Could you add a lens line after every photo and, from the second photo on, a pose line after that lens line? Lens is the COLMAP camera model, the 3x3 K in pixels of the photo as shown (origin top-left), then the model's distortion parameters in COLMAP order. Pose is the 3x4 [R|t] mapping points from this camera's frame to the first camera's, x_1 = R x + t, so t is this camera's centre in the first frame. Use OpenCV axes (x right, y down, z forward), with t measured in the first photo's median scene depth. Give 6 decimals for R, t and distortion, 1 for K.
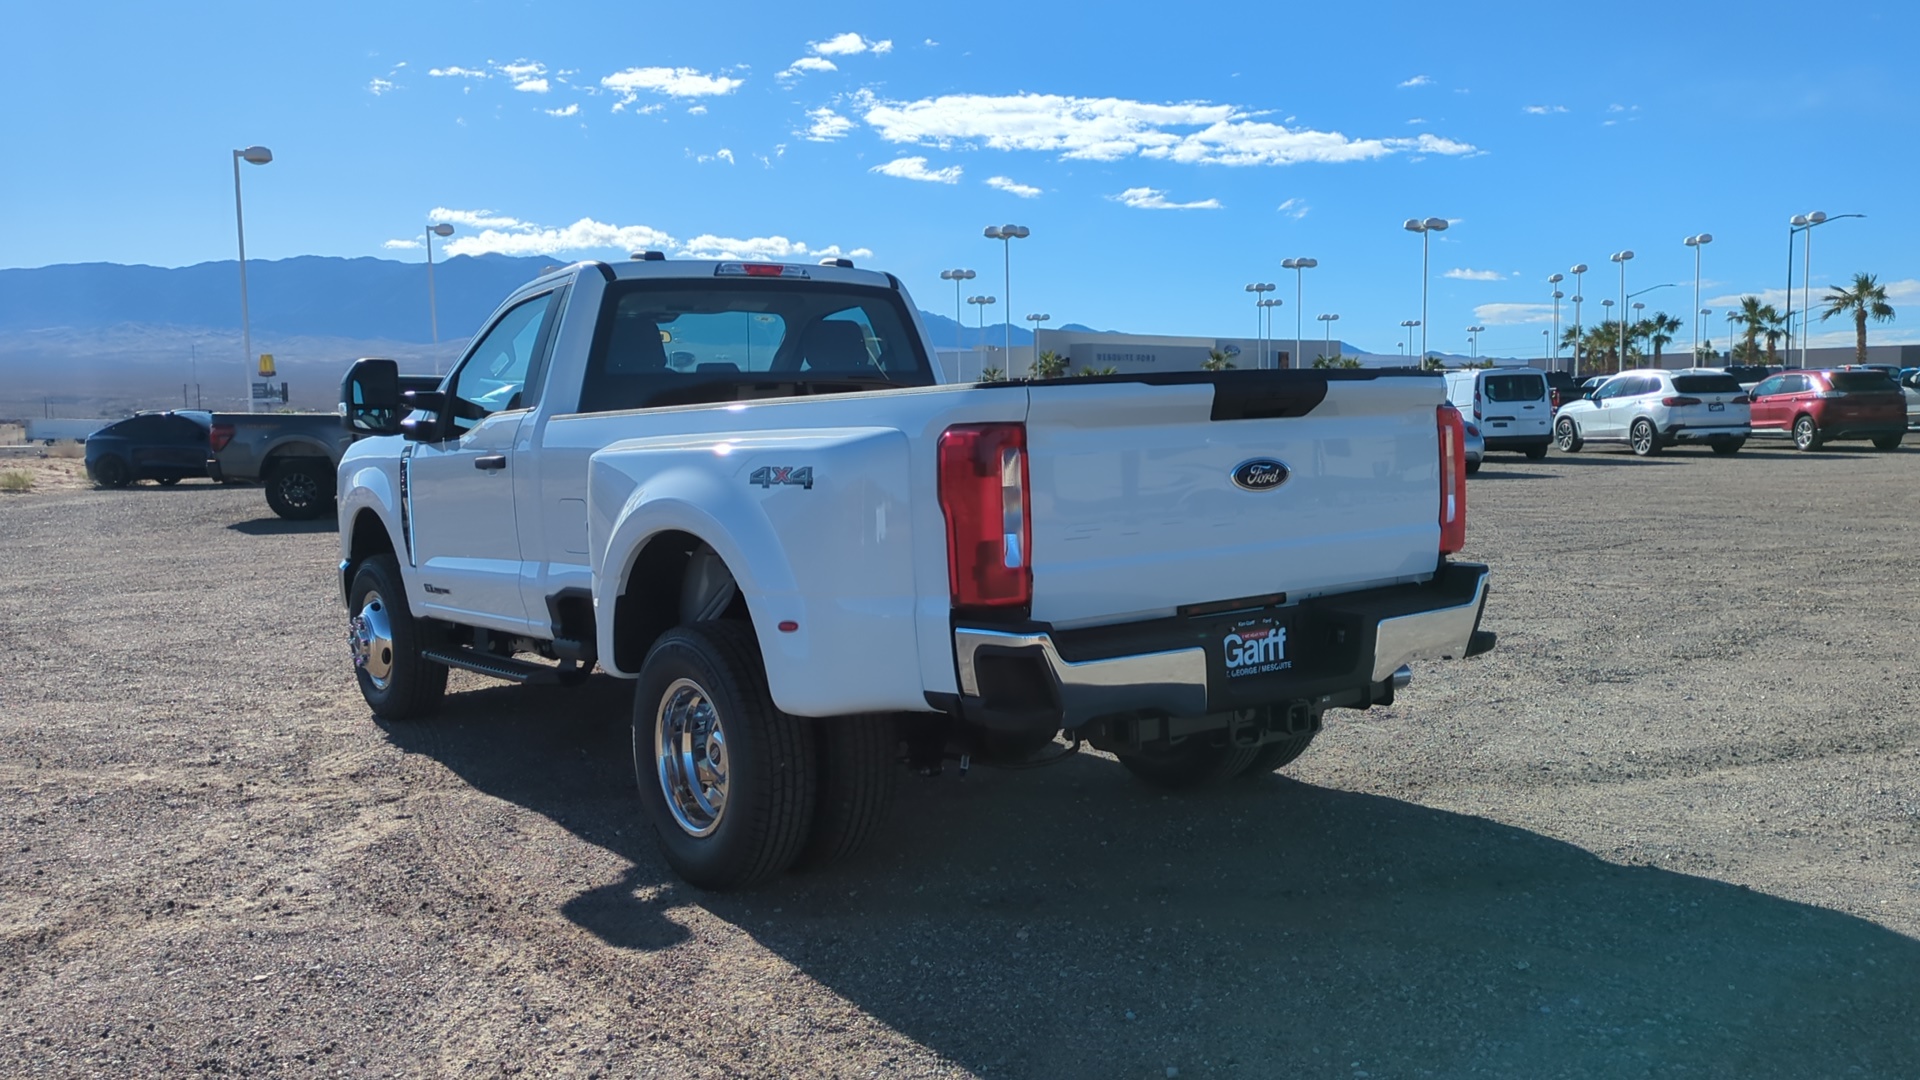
lens RADIAL K [[1642.6, 0, 968.6], [0, 1642.6, 538.3], [0, 0, 1]] dist [0.075552, -0.114697]
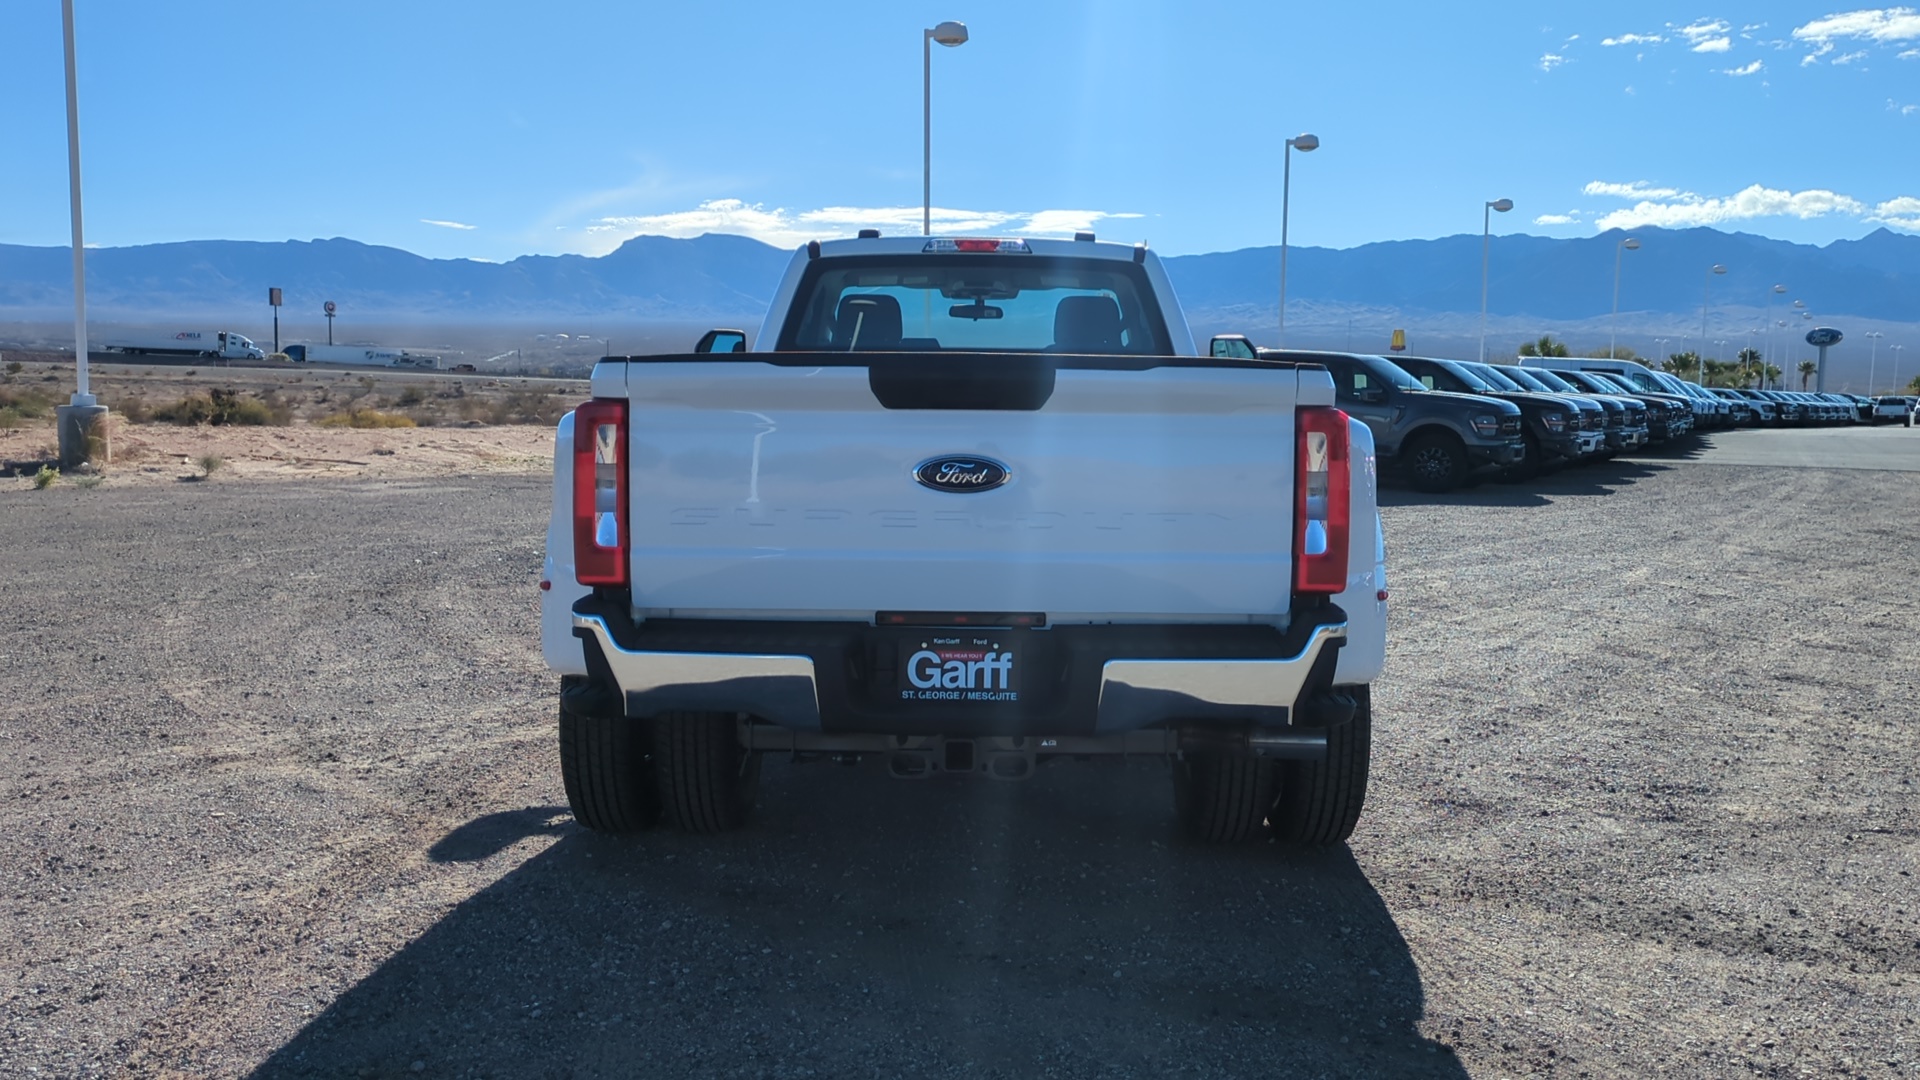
lens RADIAL K [[1642.6, 0, 968.6], [0, 1642.6, 538.3], [0, 0, 1]] dist [0.075552, -0.114697]
pose [[0.793330, 0.090395, -0.602044, 0.688531], [-0.082082, 0.995767, 0.041351, -0.039633], [0.603234, 0.016612, 0.797392, 0.298889]]
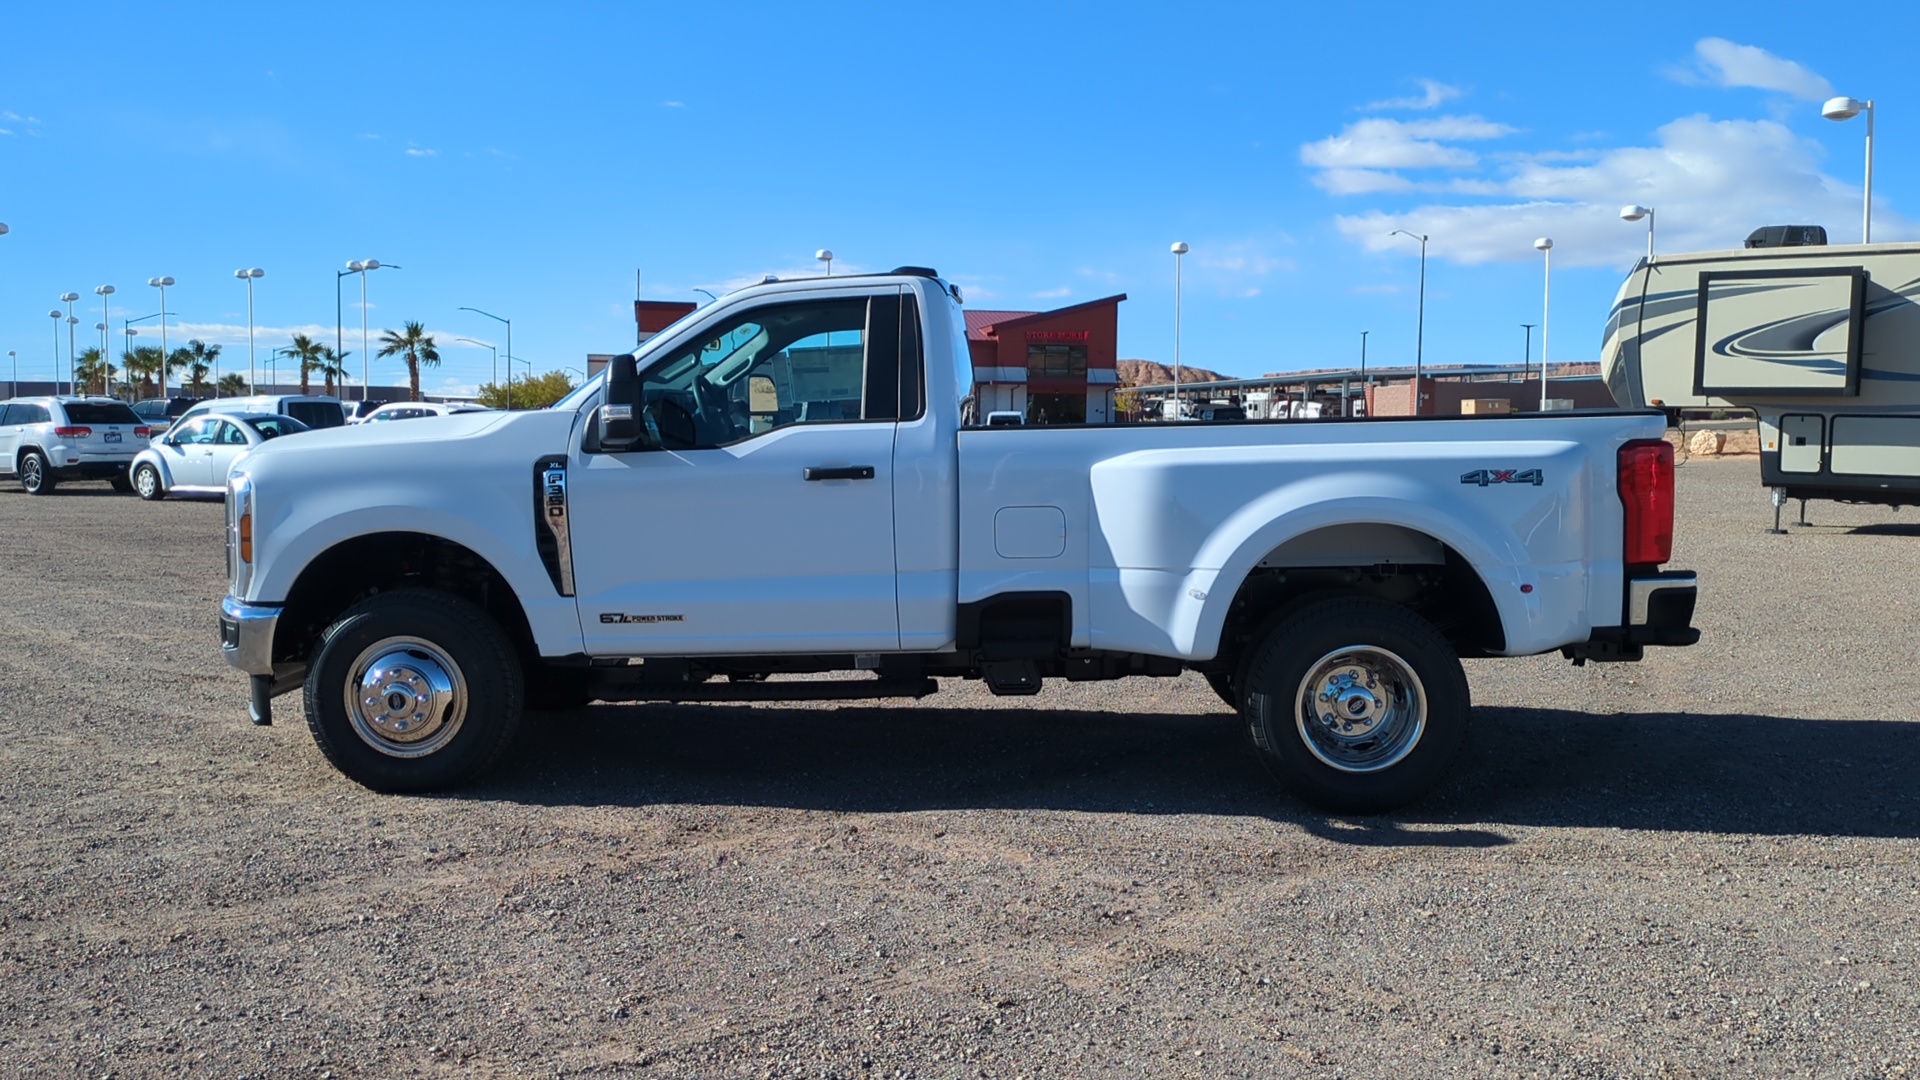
lens RADIAL K [[1642.6, 0, 968.6], [0, 1642.6, 538.3], [0, 0, 1]] dist [0.075552, -0.114697]
pose [[0.626447, -0.025184, 0.779057, -1.346574], [0.040265, 0.999189, -0.000077, -0.005165], [-0.778423, 0.031417, 0.626953, 0.472069]]
